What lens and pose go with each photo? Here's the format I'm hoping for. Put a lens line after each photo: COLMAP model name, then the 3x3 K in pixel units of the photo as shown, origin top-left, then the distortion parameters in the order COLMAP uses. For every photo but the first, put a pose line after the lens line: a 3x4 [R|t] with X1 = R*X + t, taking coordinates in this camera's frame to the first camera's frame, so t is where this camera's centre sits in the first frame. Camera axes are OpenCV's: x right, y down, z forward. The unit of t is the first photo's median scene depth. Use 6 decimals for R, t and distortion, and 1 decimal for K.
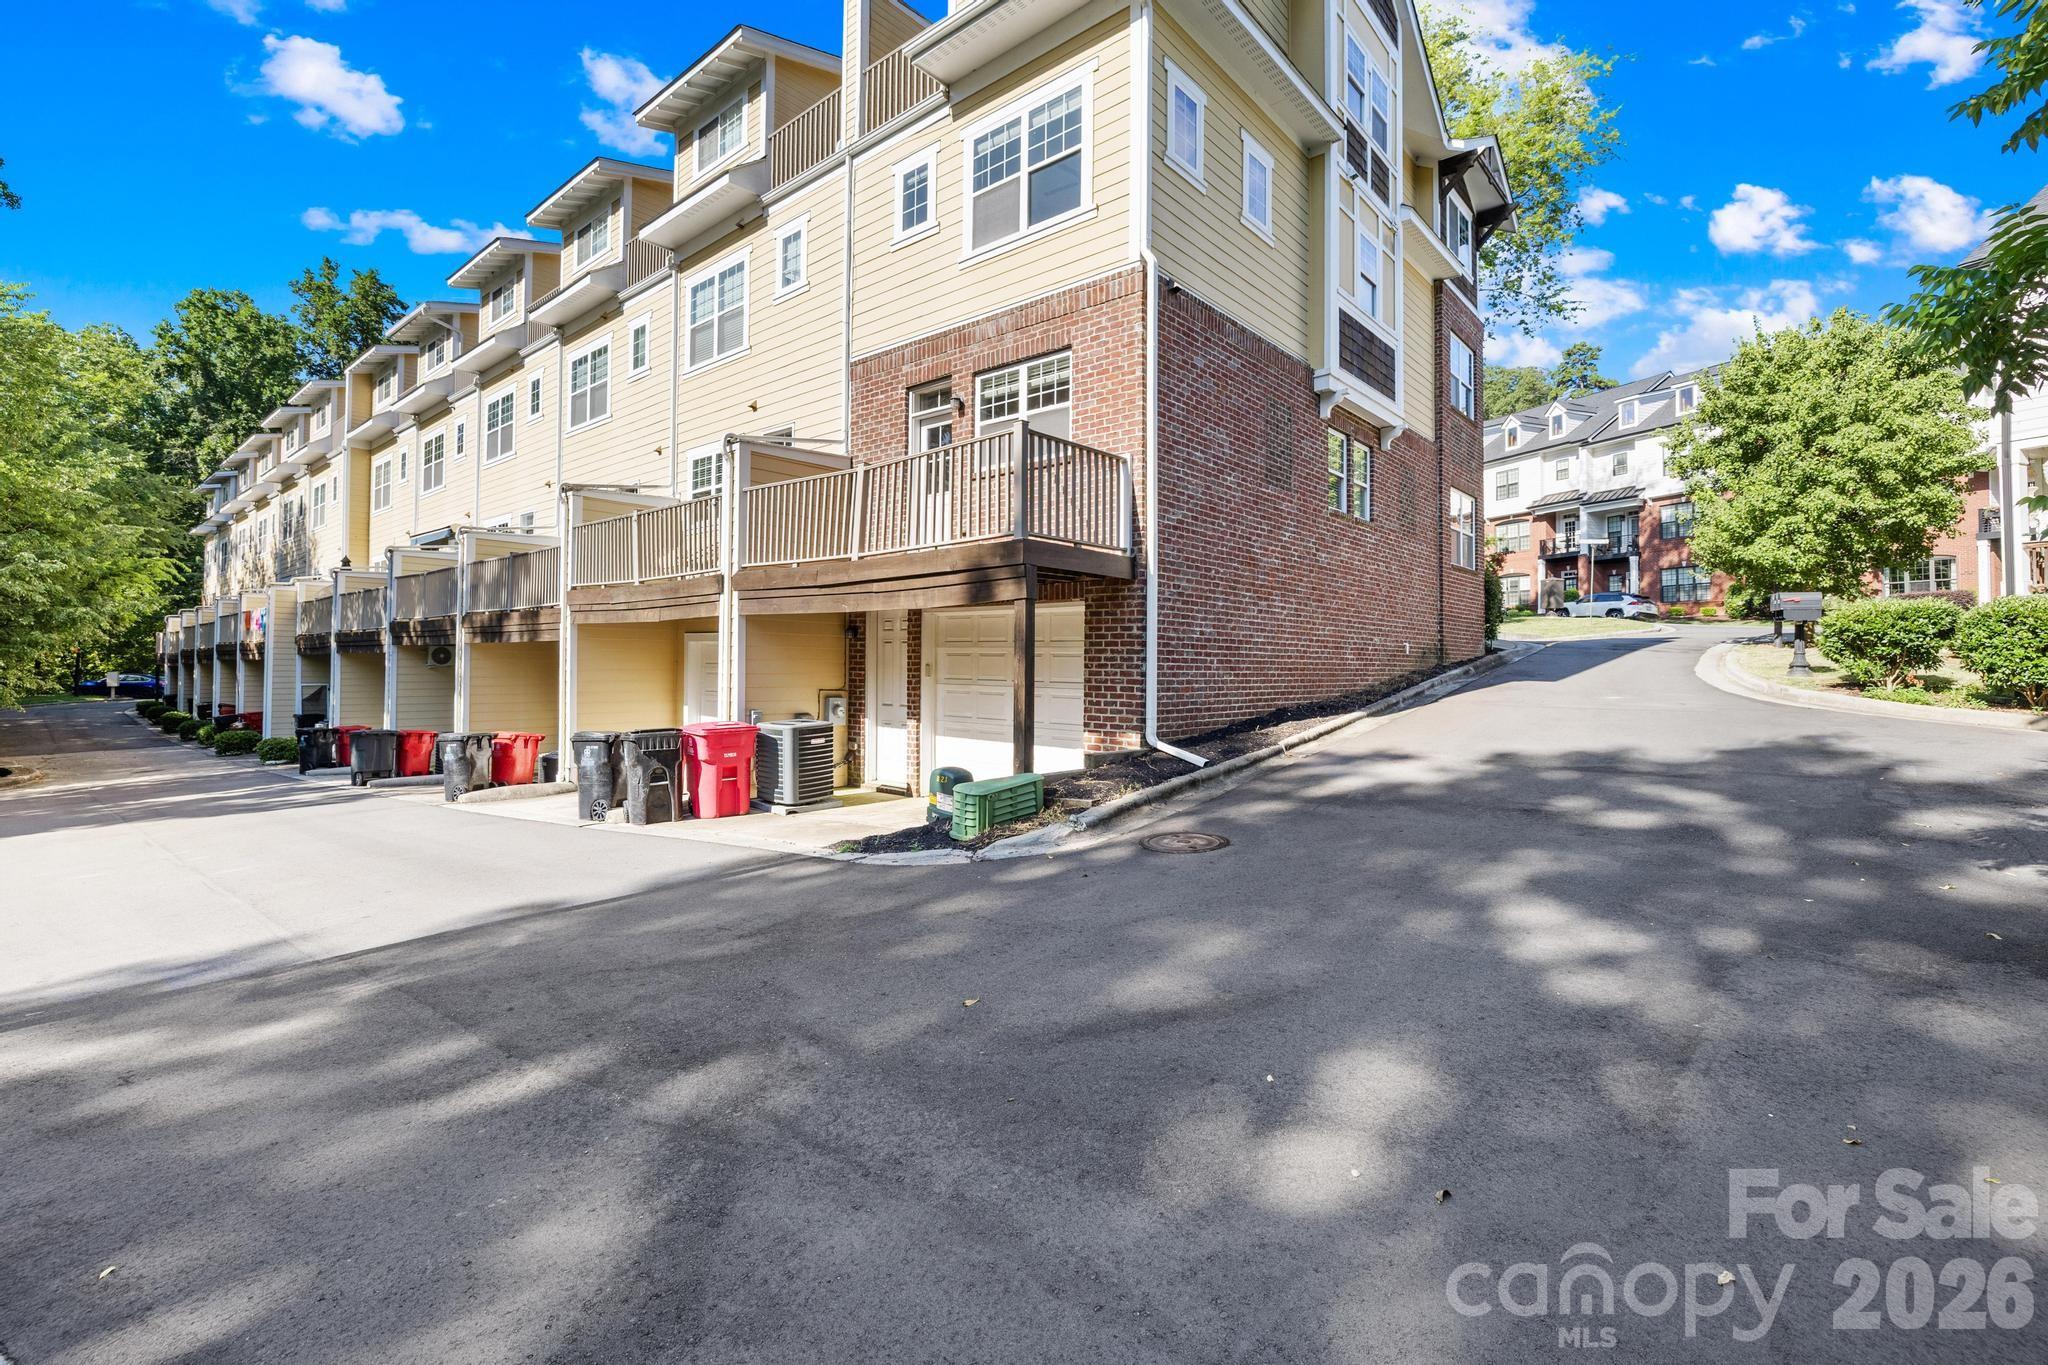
lens RADIAL K [[861.0, 0, 1019.7], [0, 861.0, 665.7], [0, 0, 1]] dist [-0.000427, -0.000223]
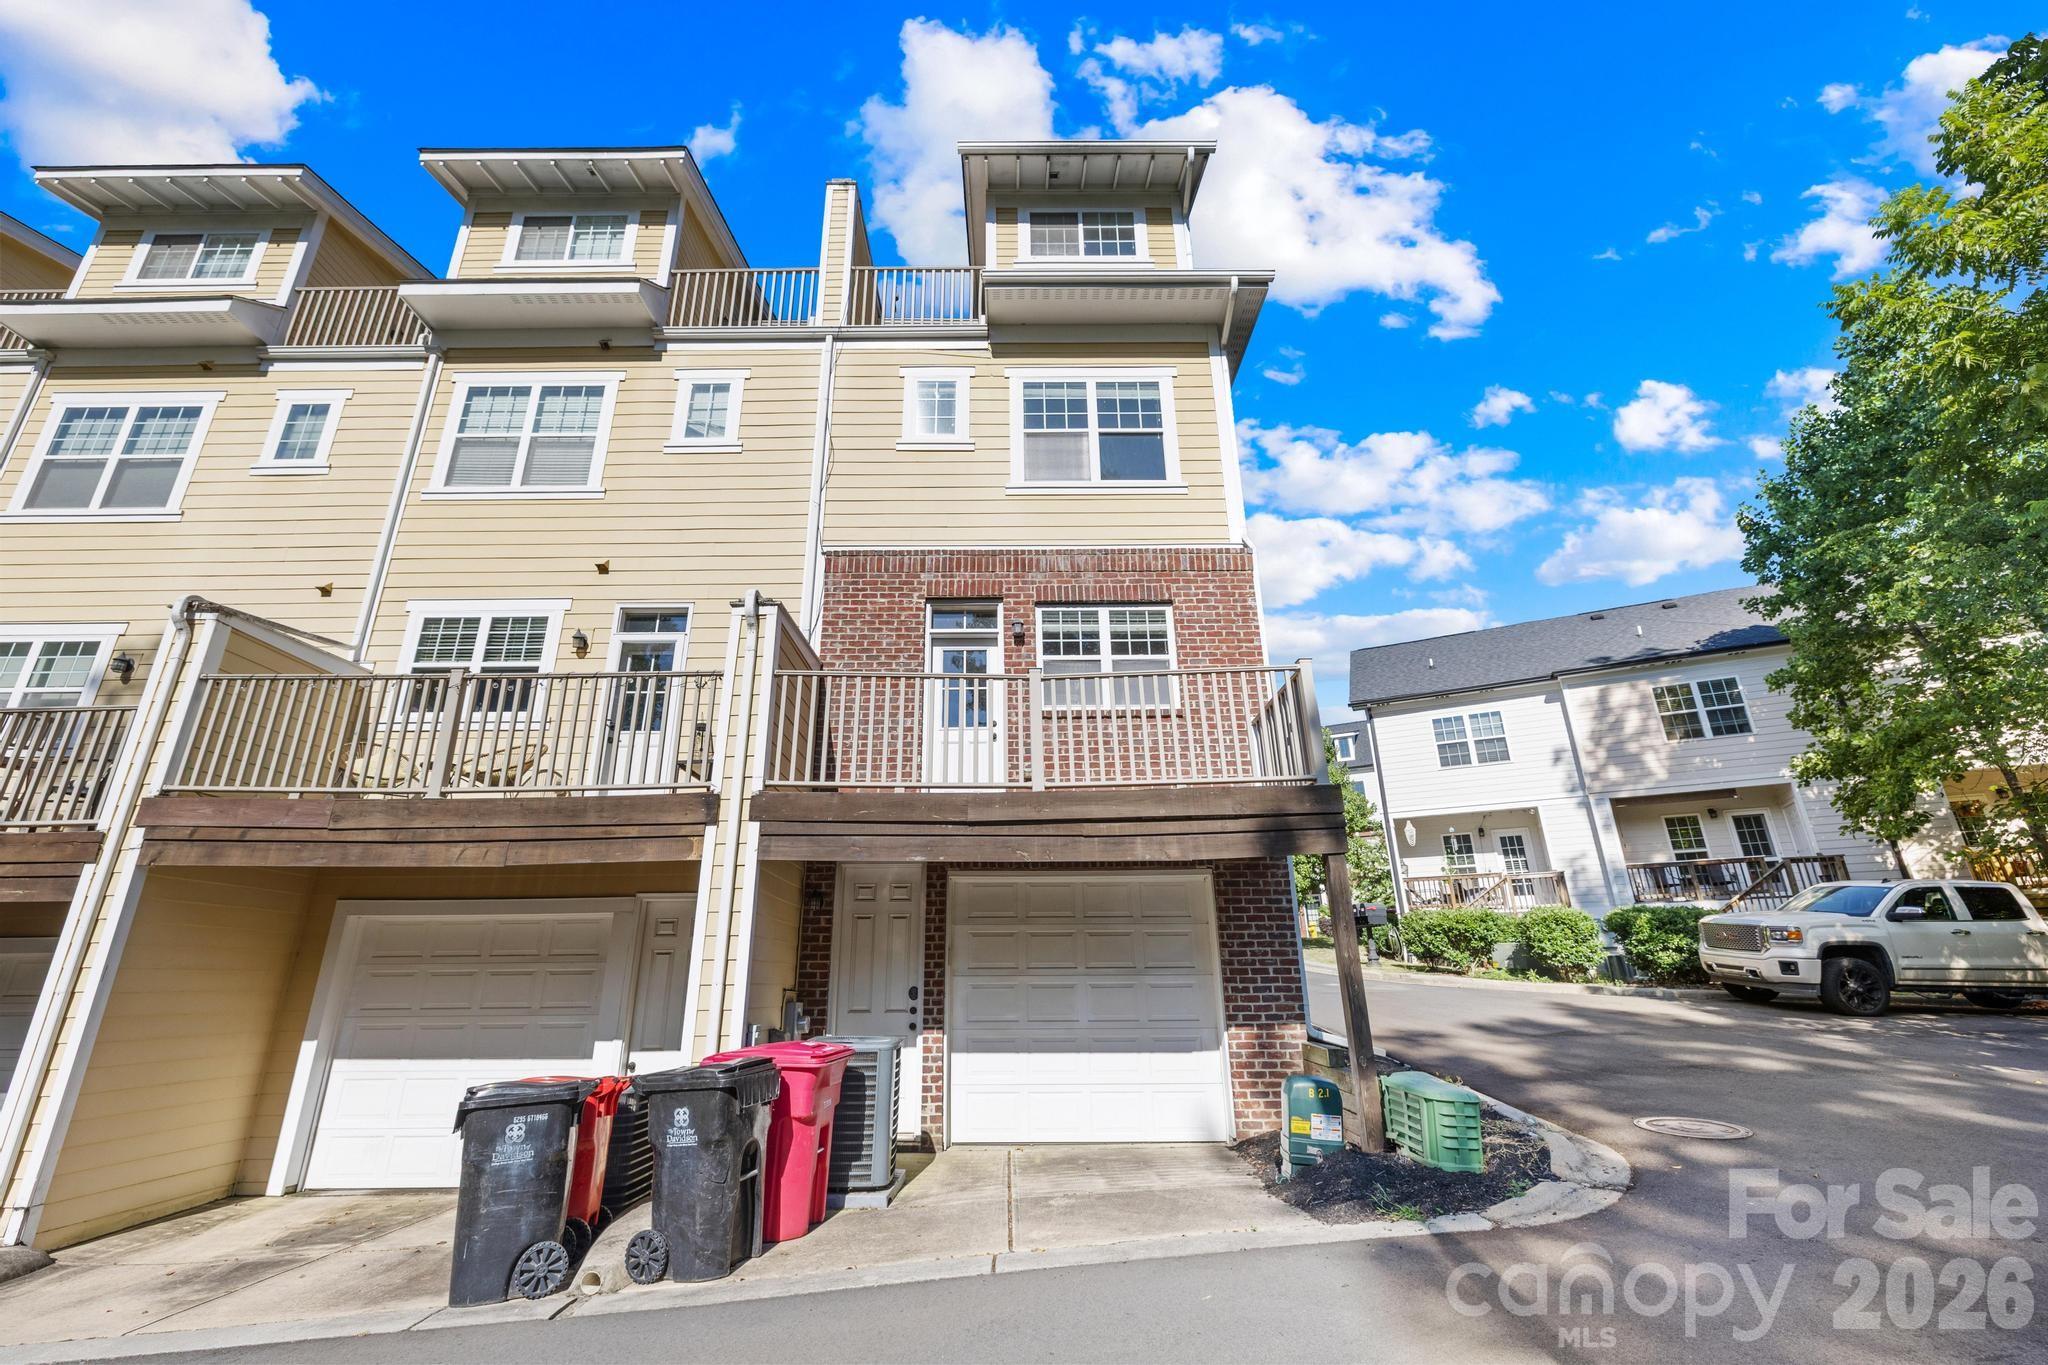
lens RADIAL K [[861.0, 0, 1026.9], [0, 861.0, 685.7], [0, 0, 1]] dist [-0.000427, -0.000223]
pose [[0.767226, 0.194377, 0.611214, -0.581885], [0.016602, 0.946633, -0.321886, 0.025793], [-0.641162, 0.257107, 0.723054, 0.387001]]
